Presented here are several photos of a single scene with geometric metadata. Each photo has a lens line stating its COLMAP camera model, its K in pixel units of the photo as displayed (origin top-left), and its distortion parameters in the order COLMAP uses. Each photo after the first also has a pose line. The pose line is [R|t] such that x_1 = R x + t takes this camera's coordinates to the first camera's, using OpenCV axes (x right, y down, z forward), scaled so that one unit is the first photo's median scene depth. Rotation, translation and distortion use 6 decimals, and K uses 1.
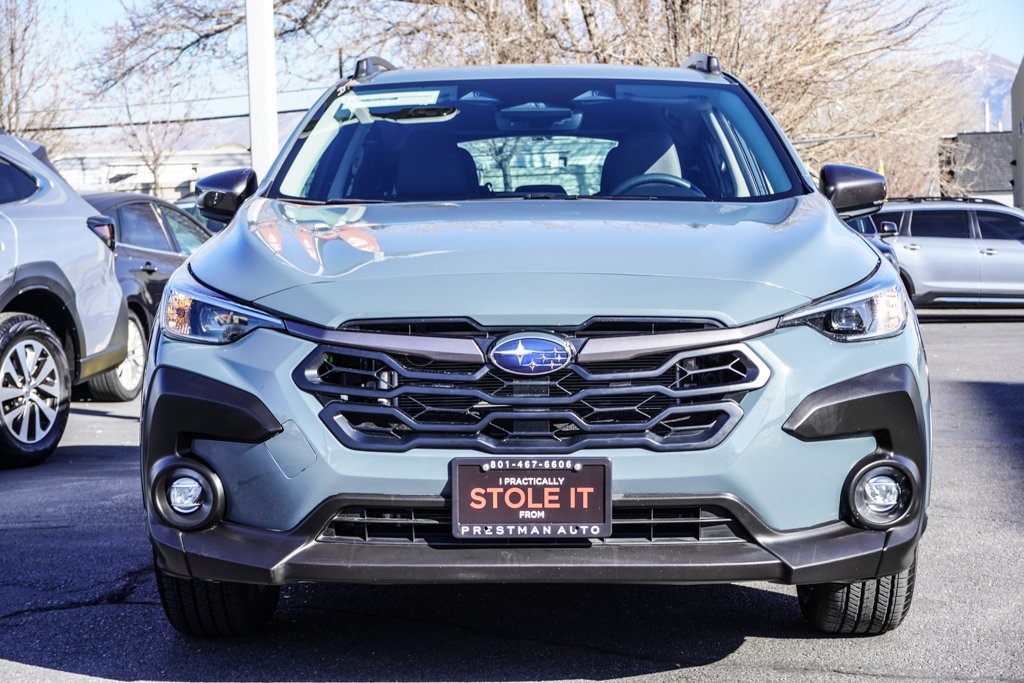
lens RADIAL K [[1829.4, 0, 517.1], [0, 1829.4, 342.8], [0, 0, 1]] dist [0.063895, 0.000000]
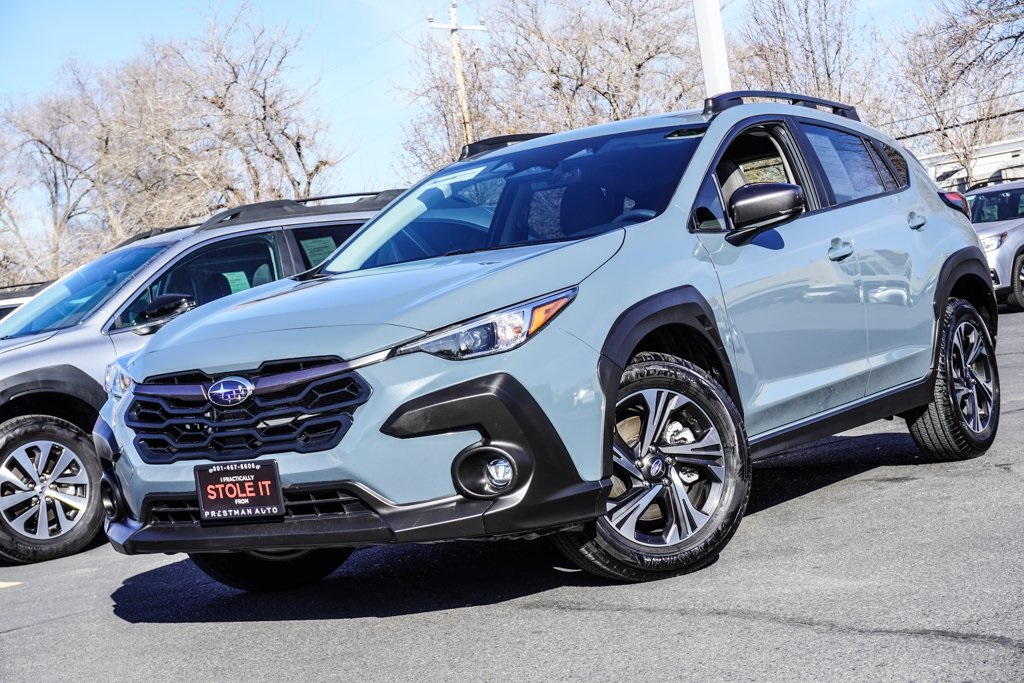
lens RADIAL K [[1829.4, 0, 512.0], [0, 1829.4, 342.1], [0, 0, 1]] dist [0.063895, 0.000000]
pose [[0.846270, -0.091573, -0.524825, 0.965578], [0.094729, 0.995283, -0.020911, 0.018736], [0.524265, -0.032020, 0.850953, -0.121652]]
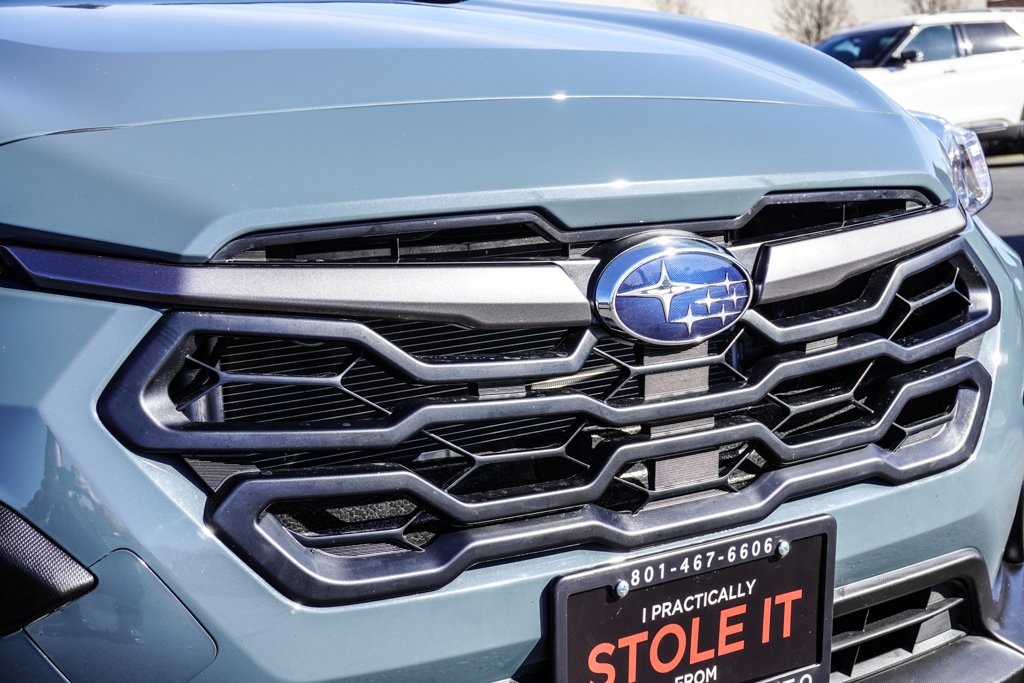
lens RADIAL K [[1730.8, 0, 512.3], [0, 1730.8, 340.6], [0, 0, 1]] dist [-0.008455, 0.000000]
pose [[0.764324, -0.092813, 0.638118, -0.265936], [0.058368, 0.995483, 0.074879, -0.013875], [-0.642185, -0.019987, 0.766289, 0.729364]]
